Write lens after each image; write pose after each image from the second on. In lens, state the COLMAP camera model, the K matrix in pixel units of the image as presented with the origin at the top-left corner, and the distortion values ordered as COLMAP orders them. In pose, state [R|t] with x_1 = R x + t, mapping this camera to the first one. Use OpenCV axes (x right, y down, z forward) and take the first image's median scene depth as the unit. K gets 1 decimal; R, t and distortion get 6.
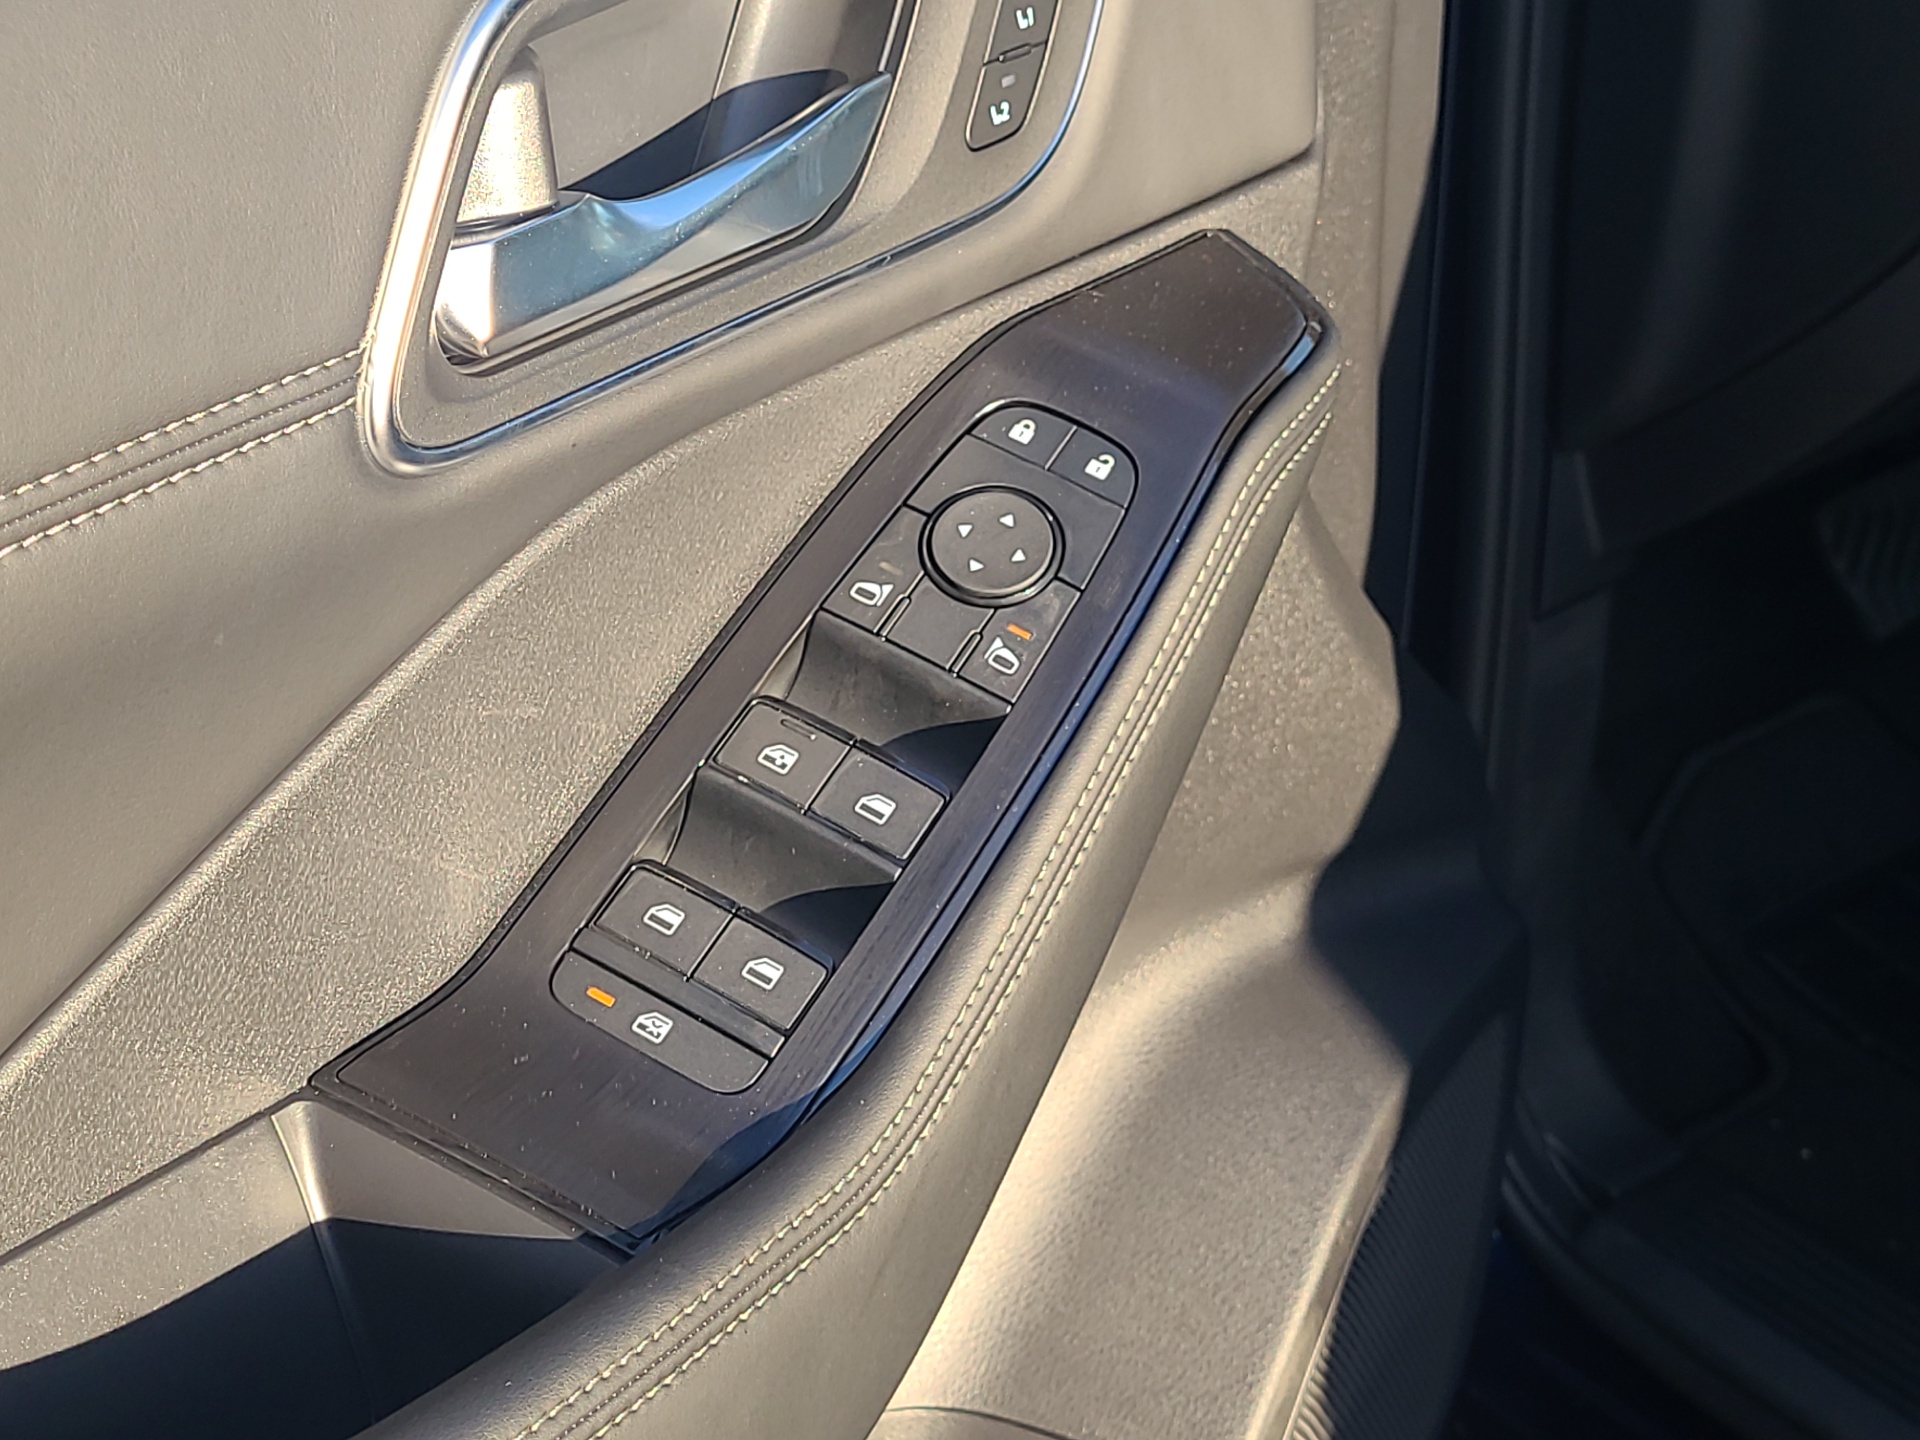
lens RADIAL K [[2815.0, 0, 897.8], [0, 2815.0, 717.4], [0, 0, 1]] dist [0.023617, -0.018837]
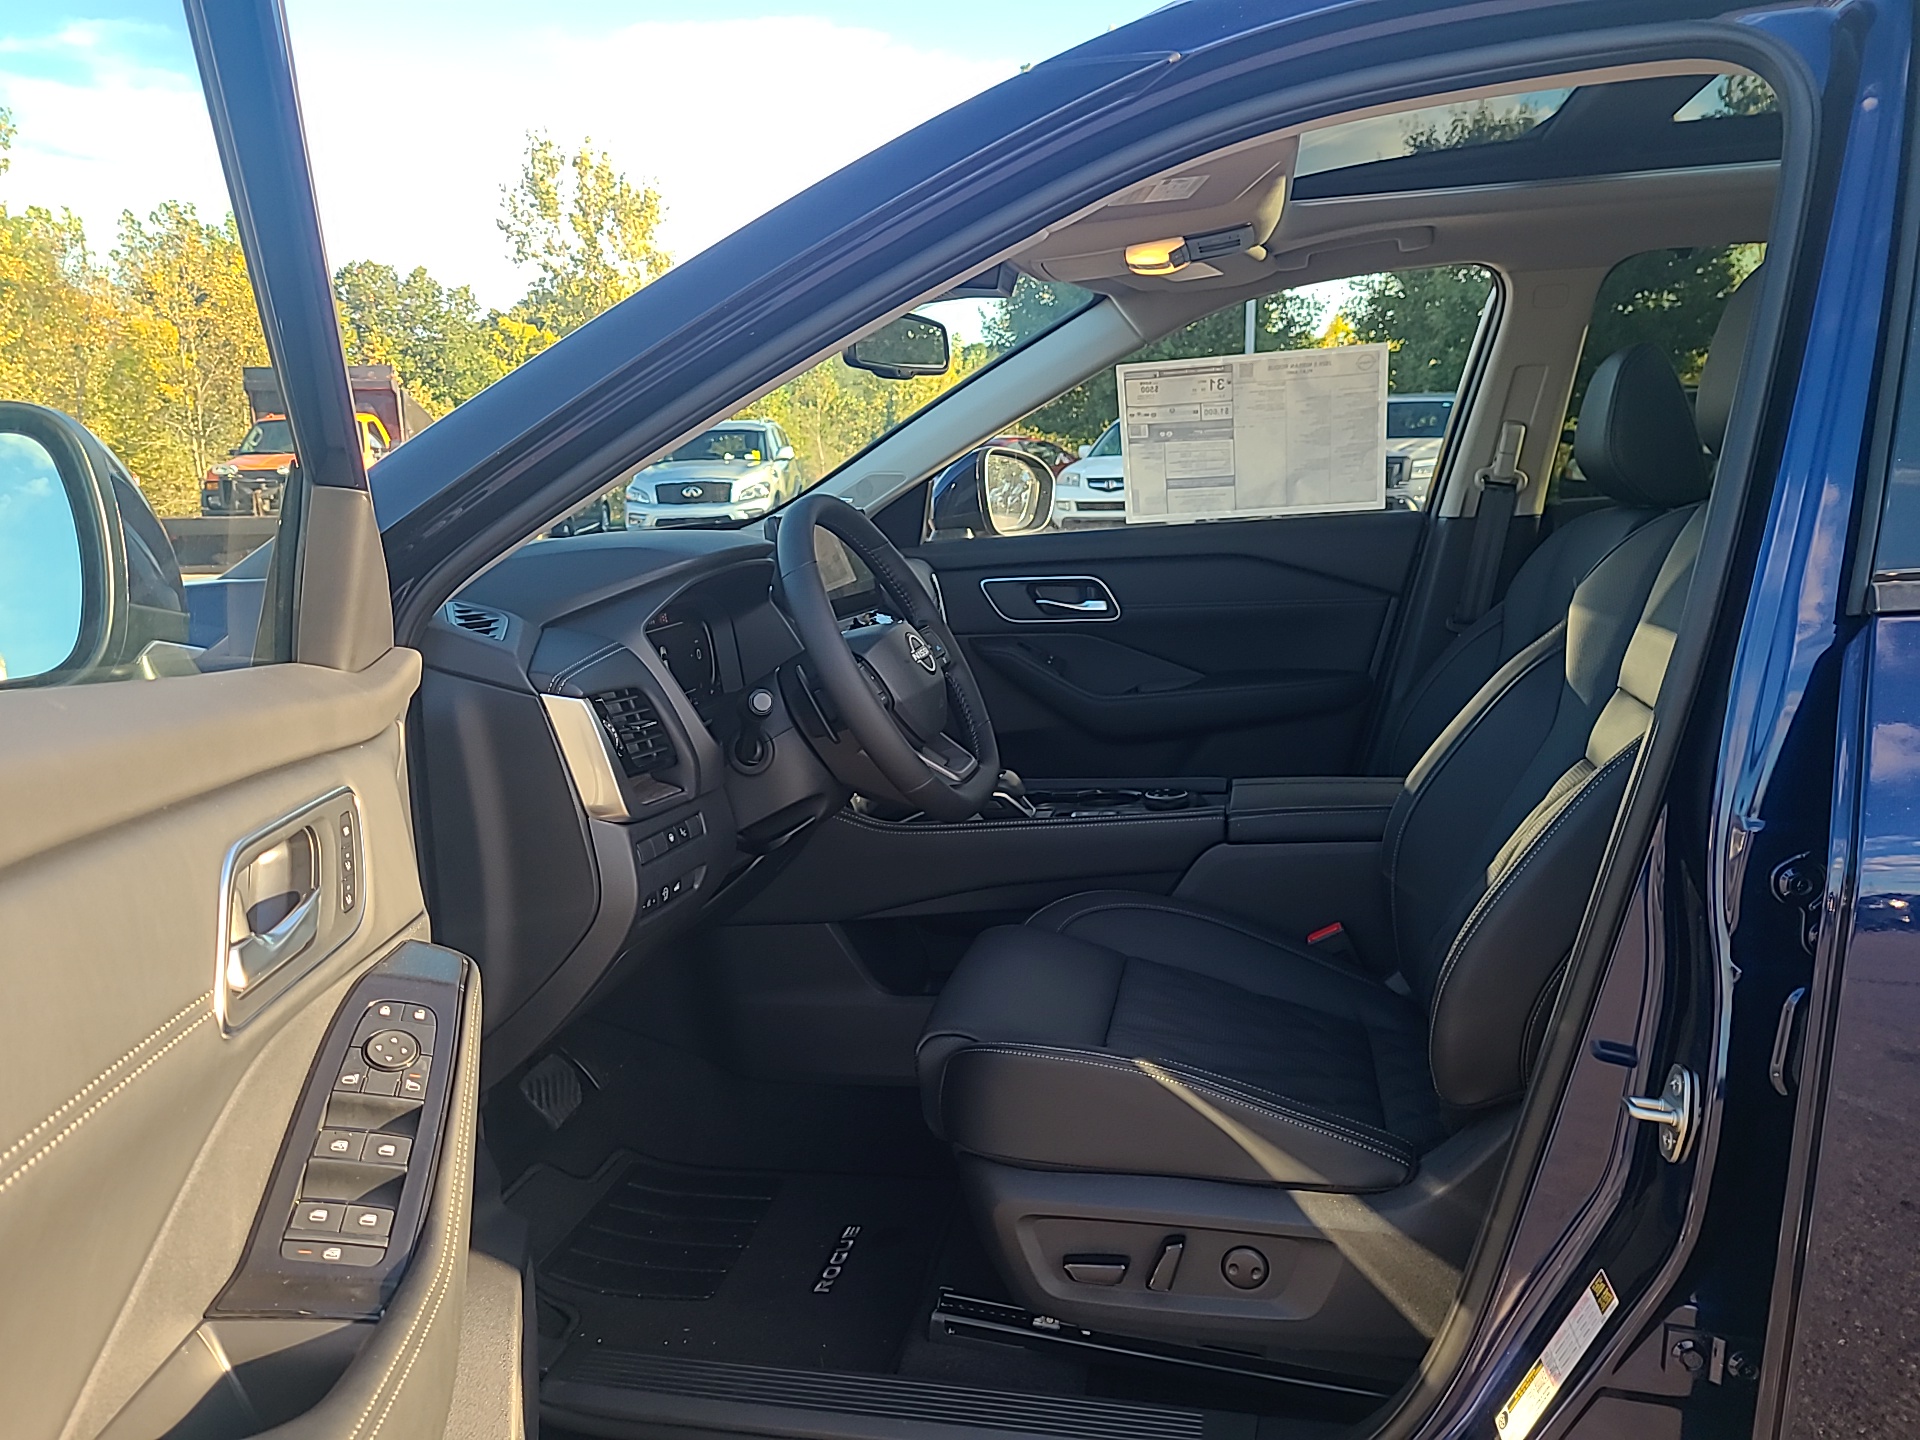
lens RADIAL K [[2815.0, 0, 897.8], [0, 2815.0, 717.4], [0, 0, 1]] dist [0.023617, -0.018837]
pose [[0.678174, -0.051336, 0.733106, -1.561595], [0.363837, 0.890177, -0.274240, 0.556875], [-0.638516, 0.452713, 0.622373, -1.085448]]
